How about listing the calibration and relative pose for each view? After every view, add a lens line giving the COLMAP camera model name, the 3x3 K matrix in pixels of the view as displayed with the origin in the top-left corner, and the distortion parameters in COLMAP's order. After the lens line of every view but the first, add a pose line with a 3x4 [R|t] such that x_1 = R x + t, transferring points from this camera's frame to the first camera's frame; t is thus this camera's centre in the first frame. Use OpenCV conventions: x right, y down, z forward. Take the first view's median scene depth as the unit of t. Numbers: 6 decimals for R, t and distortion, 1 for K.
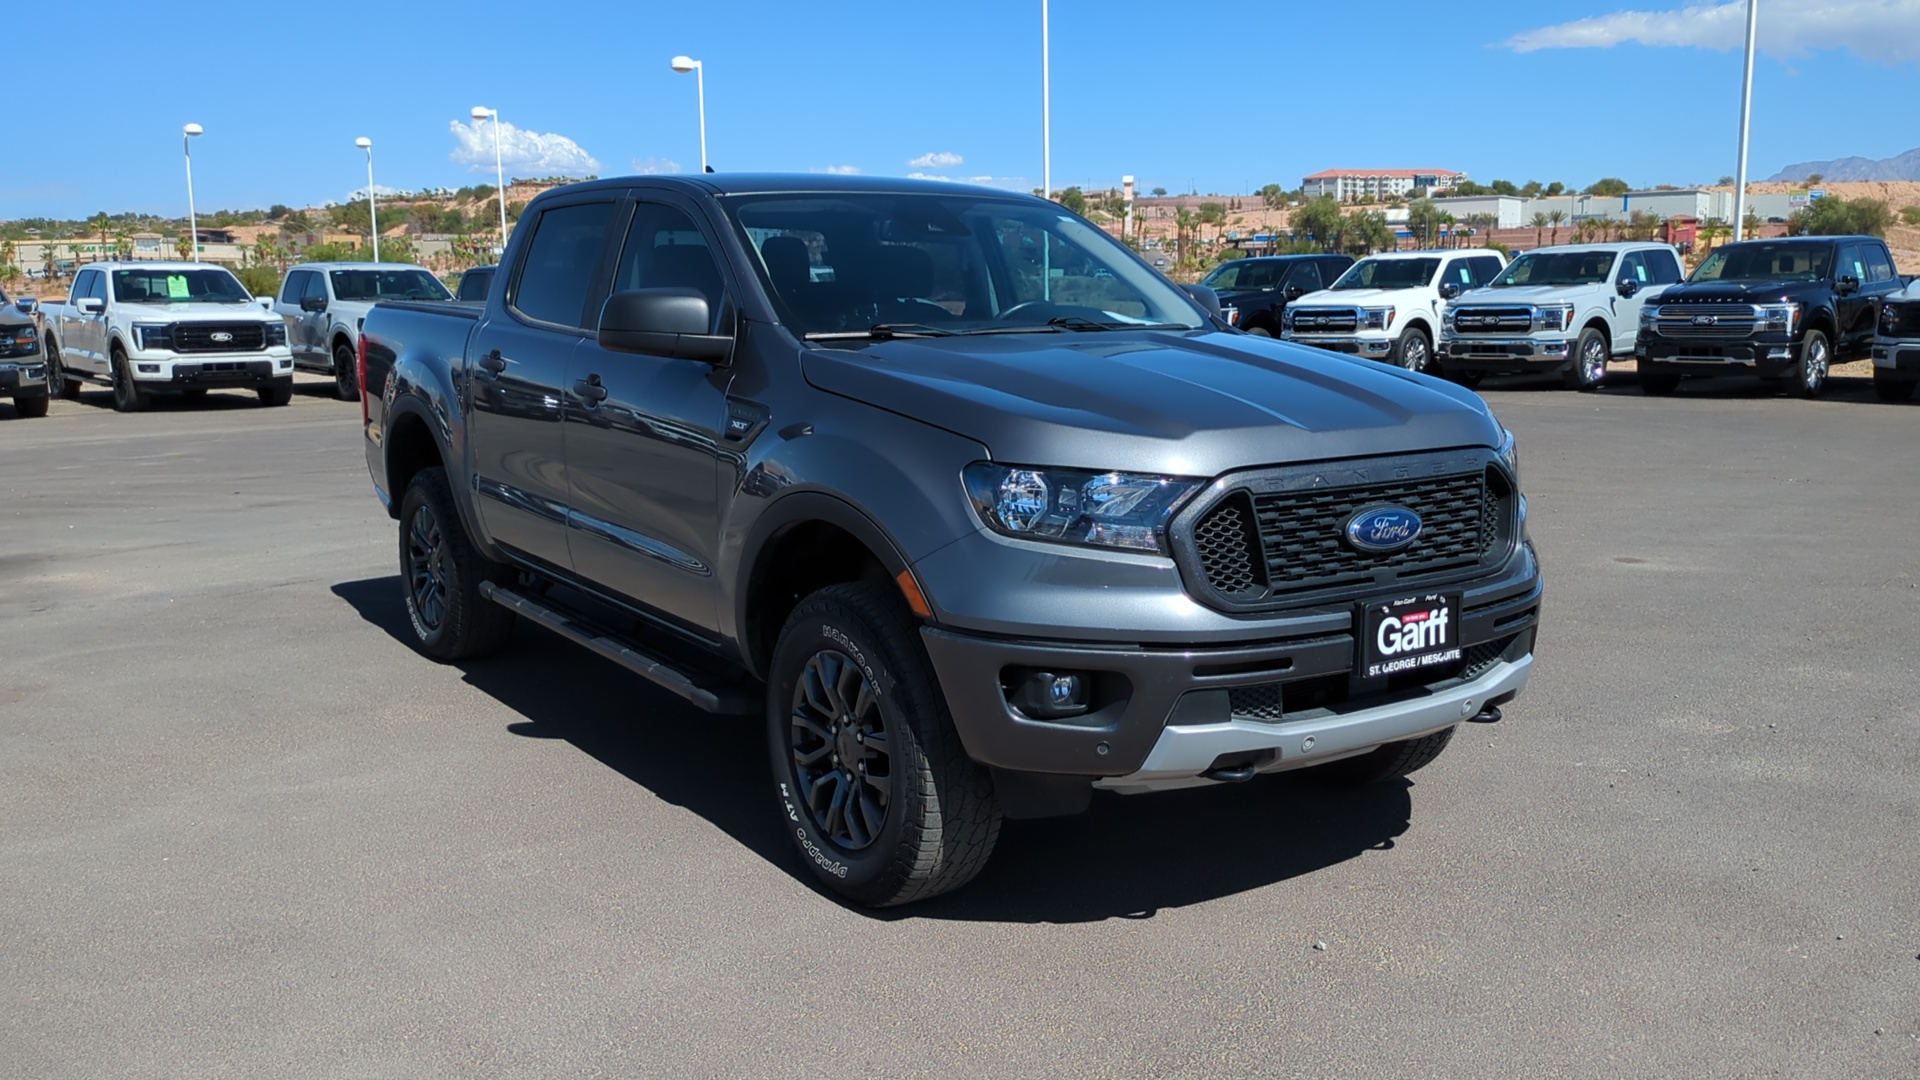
lens RADIAL K [[1641.8, 0, 986.9], [0, 1641.8, 543.1], [0, 0, 1]] dist [0.084566, -0.118937]
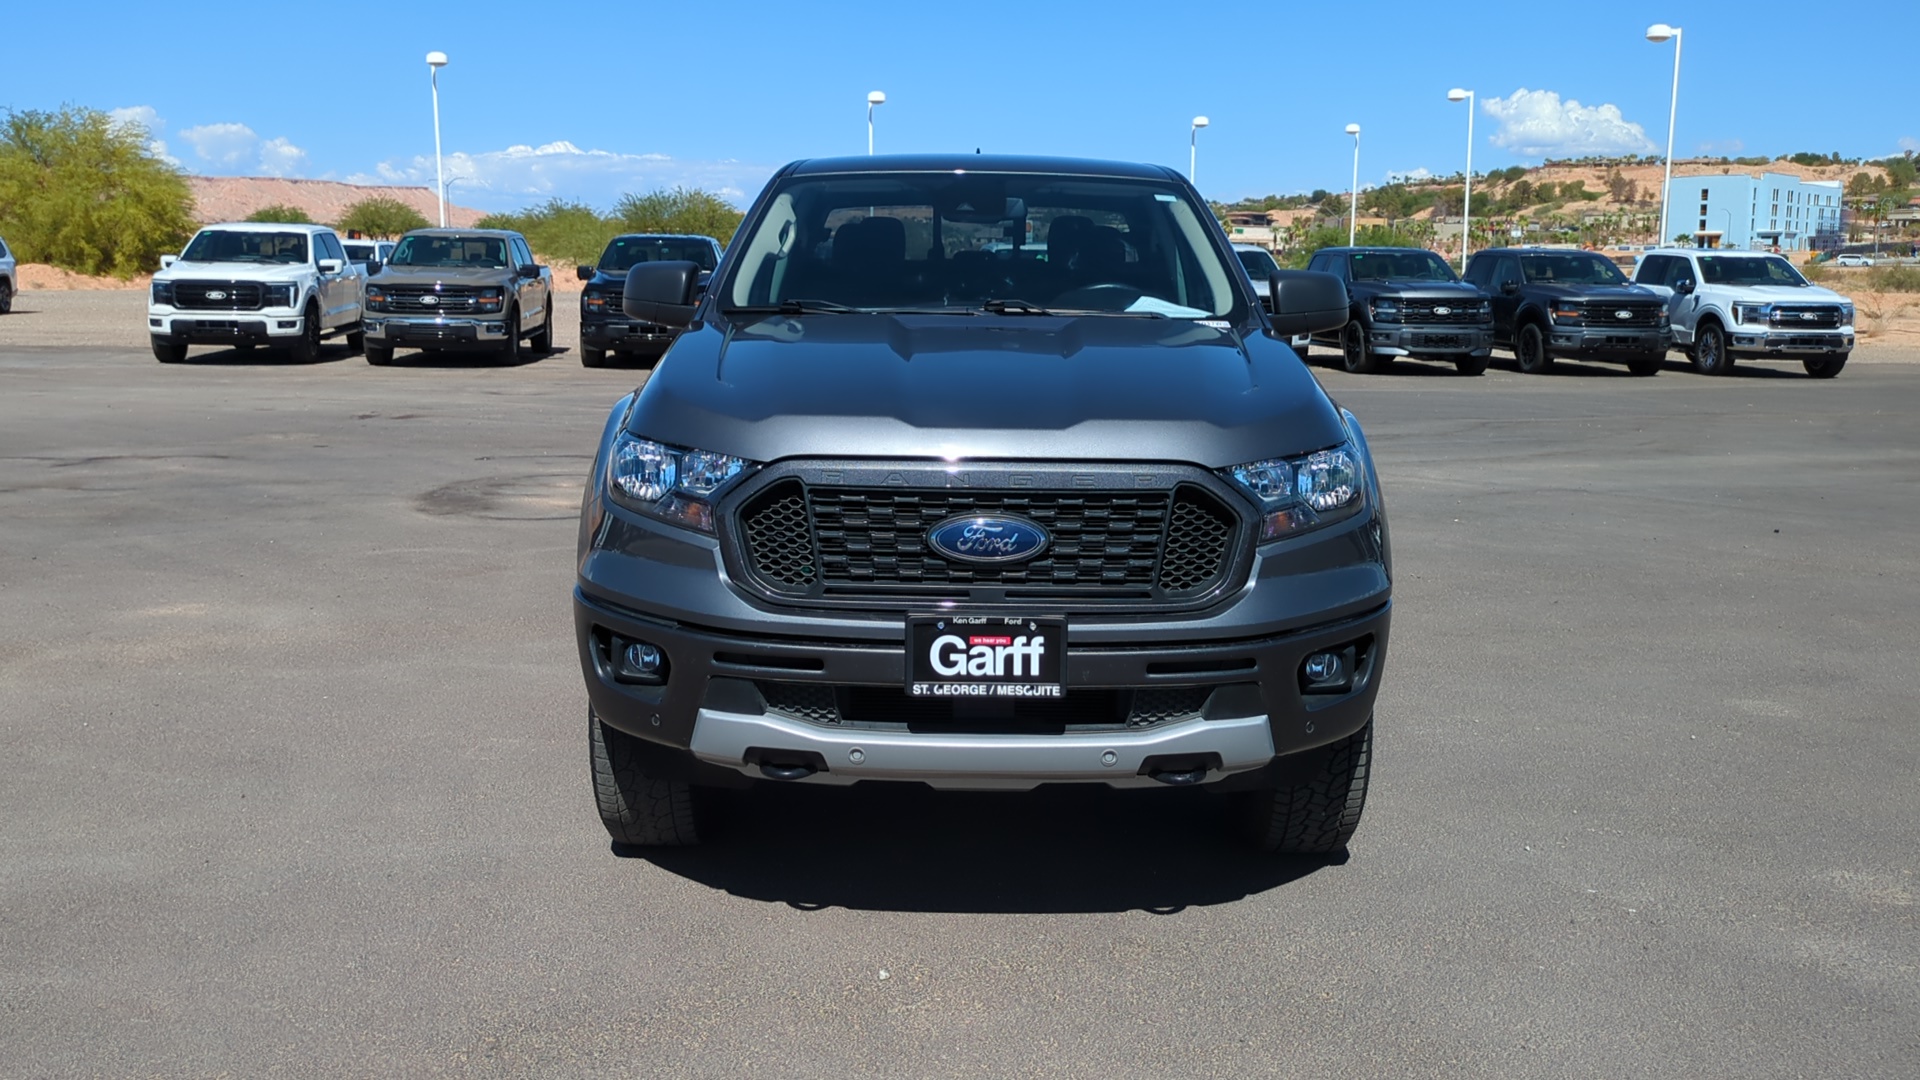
lens RADIAL K [[1654.6, 0, 976.3], [0, 1654.6, 533.5], [0, 0, 1]] dist [0.046592, -0.039868]
pose [[0.824389, 0.110489, -0.555136, 0.739200], [-0.108323, 0.993432, 0.036861, -0.044892], [0.555562, 0.029746, 0.830943, 0.241257]]
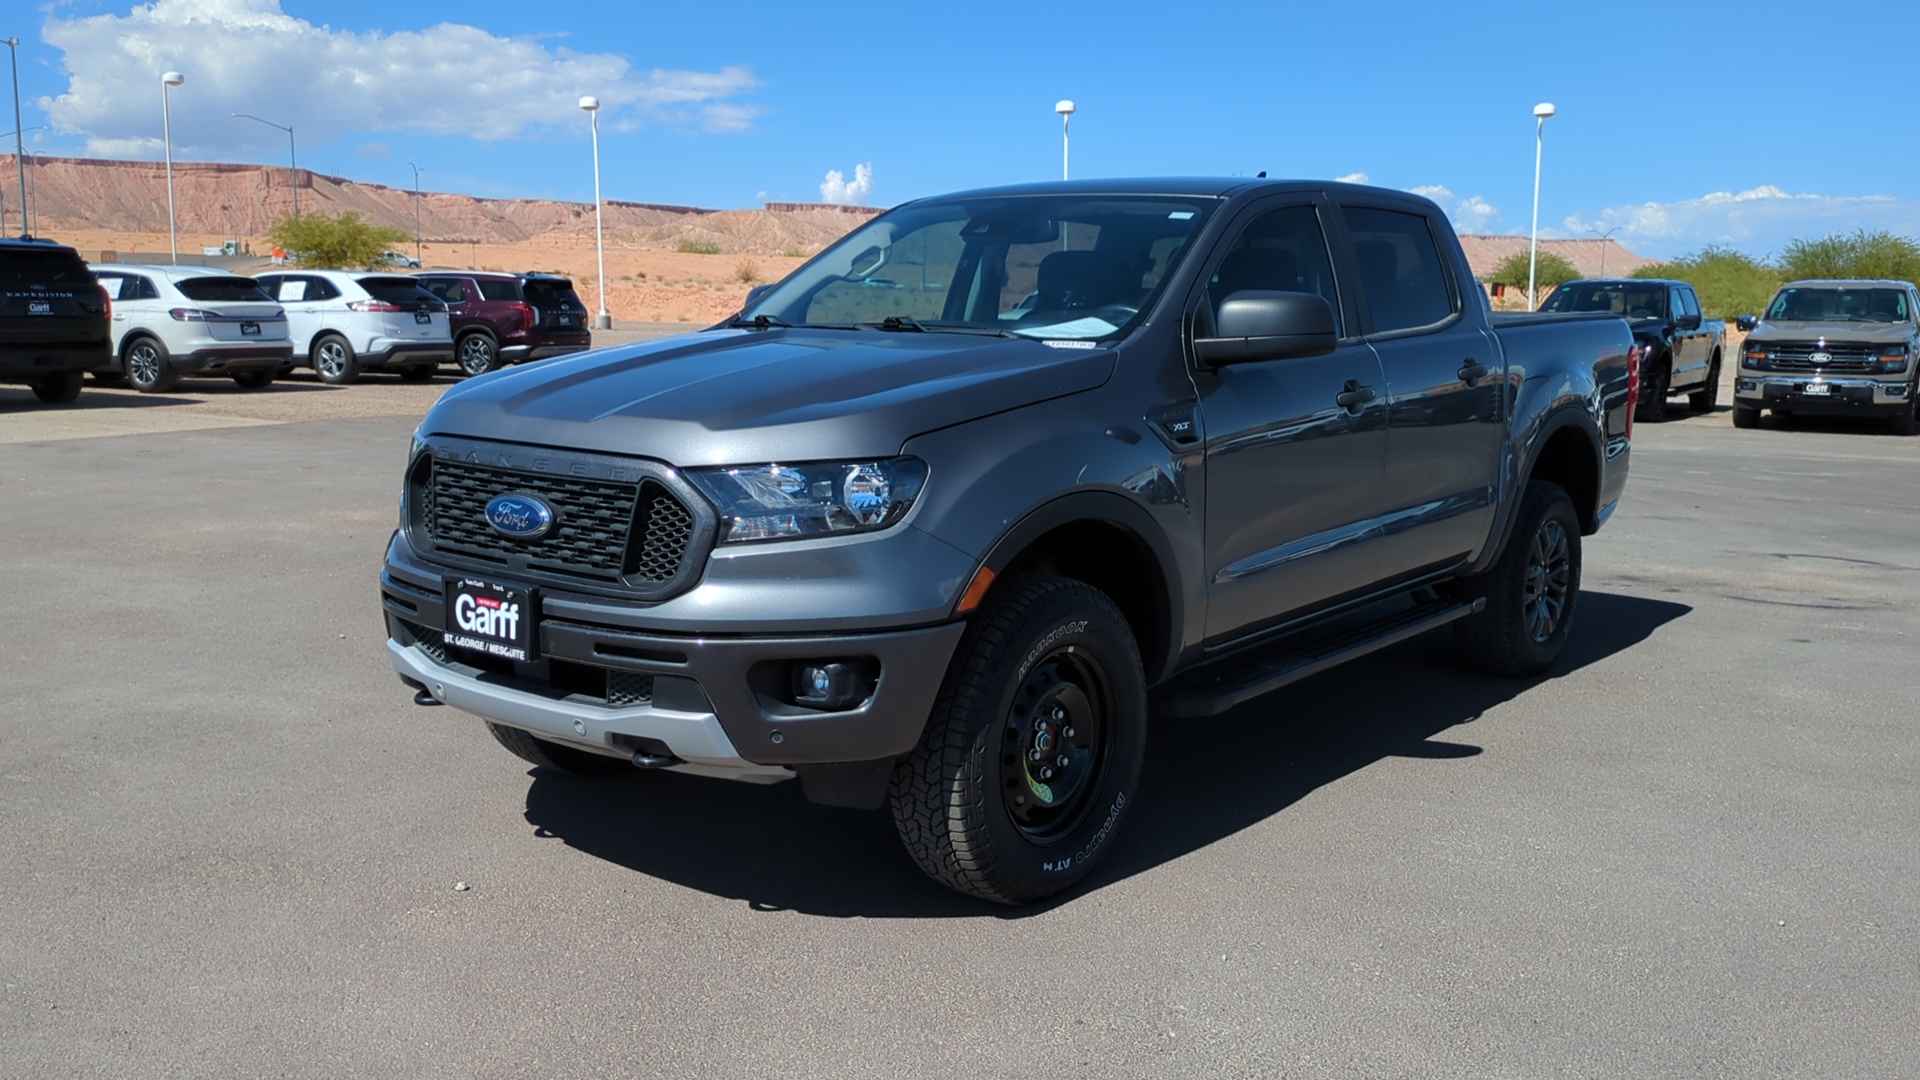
lens RADIAL K [[1654.6, 0, 976.3], [0, 1654.6, 533.5], [0, 0, 1]] dist [0.046592, -0.039868]
pose [[0.293092, 0.148516, -0.944479, 1.292473], [-0.168309, 0.980449, 0.101942, -0.150091], [0.941153, 0.129086, 0.312358, 0.946844]]
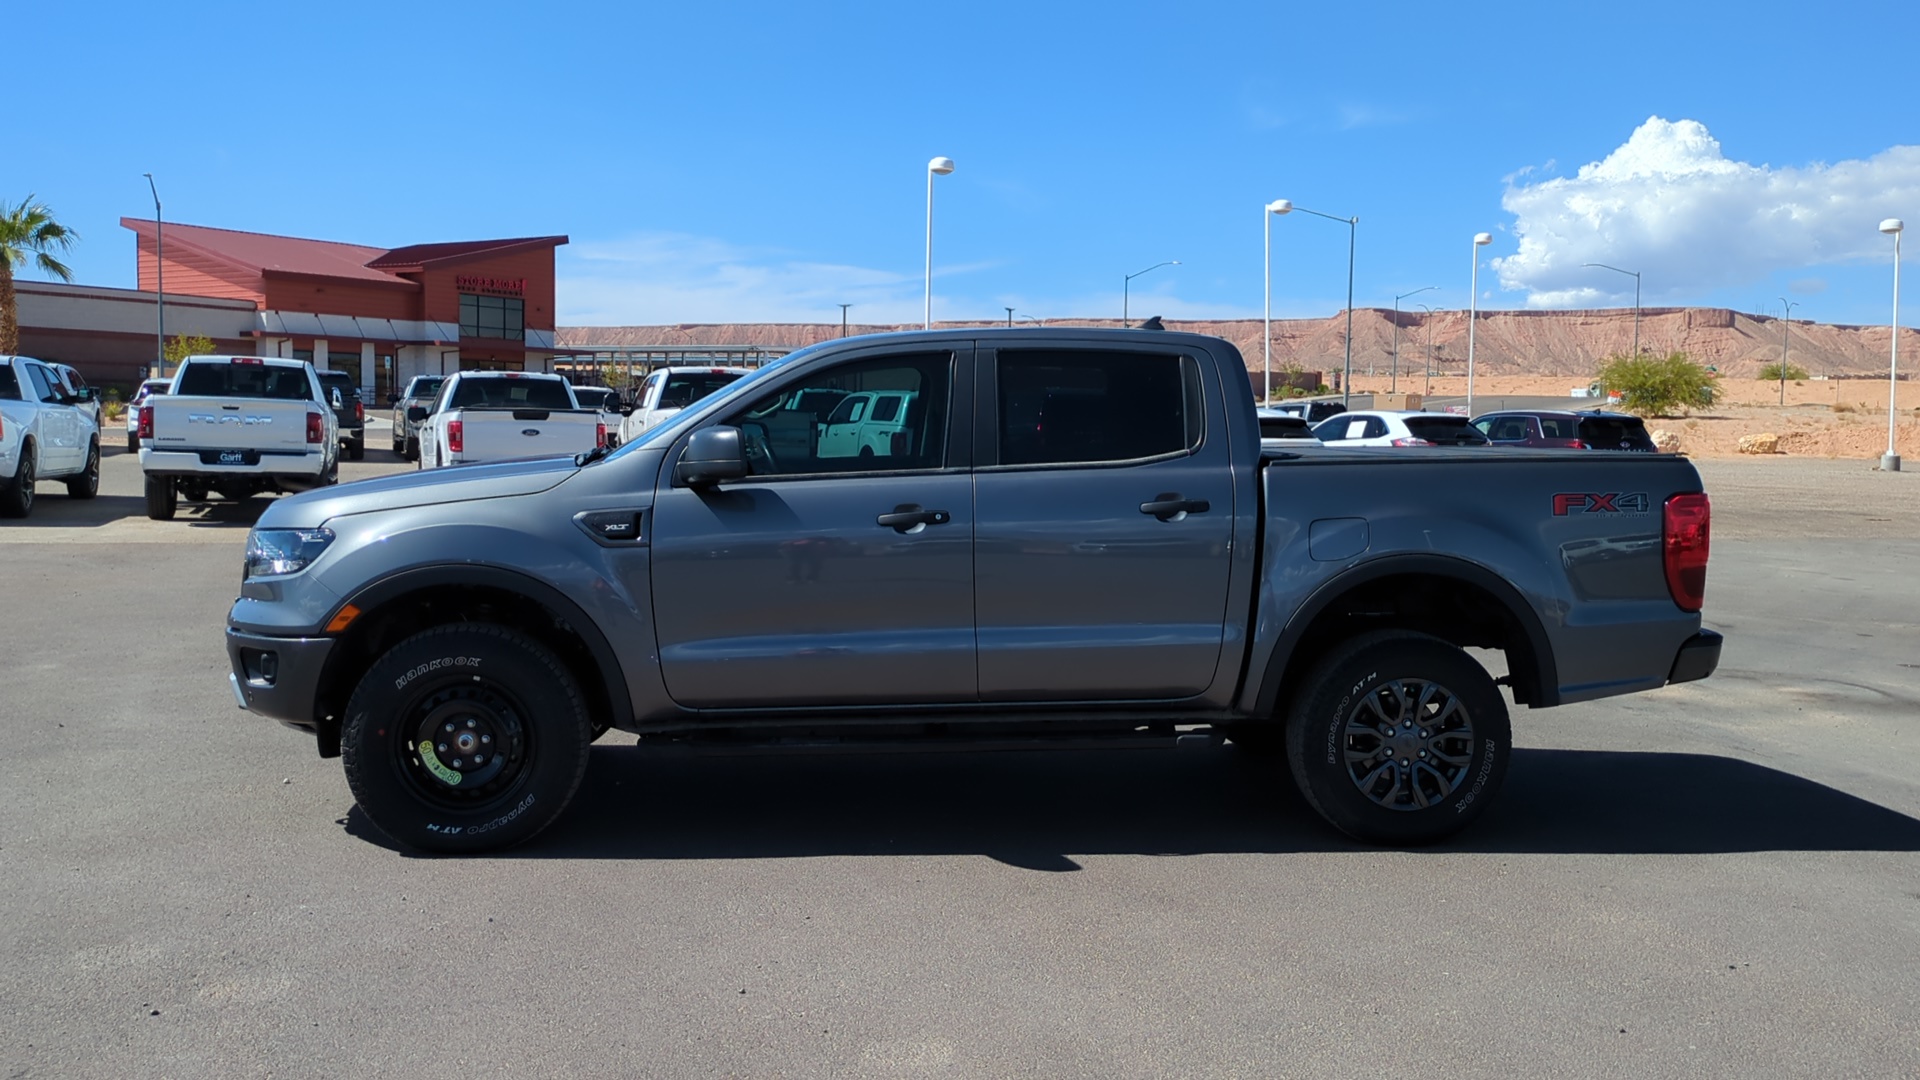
lens RADIAL K [[1654.6, 0, 976.3], [0, 1654.6, 533.5], [0, 0, 1]] dist [0.046592, -0.039868]
pose [[-0.483543, 0.064899, -0.872912, 1.397170], [-0.149227, 0.976536, 0.155267, -0.408927], [0.862507, 0.205340, -0.462512, 2.420995]]
